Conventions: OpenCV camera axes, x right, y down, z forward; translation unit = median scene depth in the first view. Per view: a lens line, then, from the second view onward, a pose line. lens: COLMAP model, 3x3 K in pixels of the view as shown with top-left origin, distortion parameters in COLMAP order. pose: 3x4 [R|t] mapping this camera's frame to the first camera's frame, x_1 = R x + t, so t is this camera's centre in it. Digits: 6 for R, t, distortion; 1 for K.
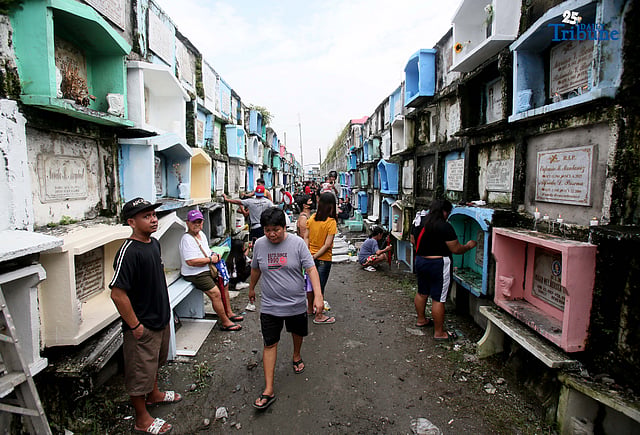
lens RADIAL K [[360.1, 0, 320.5], [0, 360.1, 216.3], [0, 0, 1]] dist [-0.002908, 0.003797]
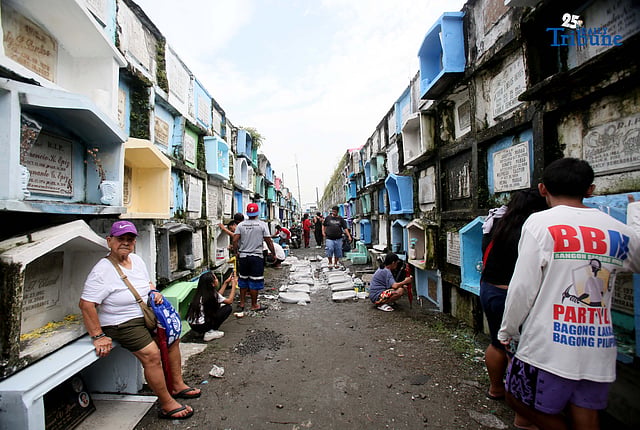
lens RADIAL K [[360.1, 0, 306.9], [0, 360.1, 211.9], [0, 0, 1]] dist [-0.002908, 0.003797]
pose [[0.999167, -0.026350, -0.031171, 0.000054], [0.022582, 0.993041, -0.115582, 0.028368], [0.034000, 0.114782, 0.992809, 0.215160]]
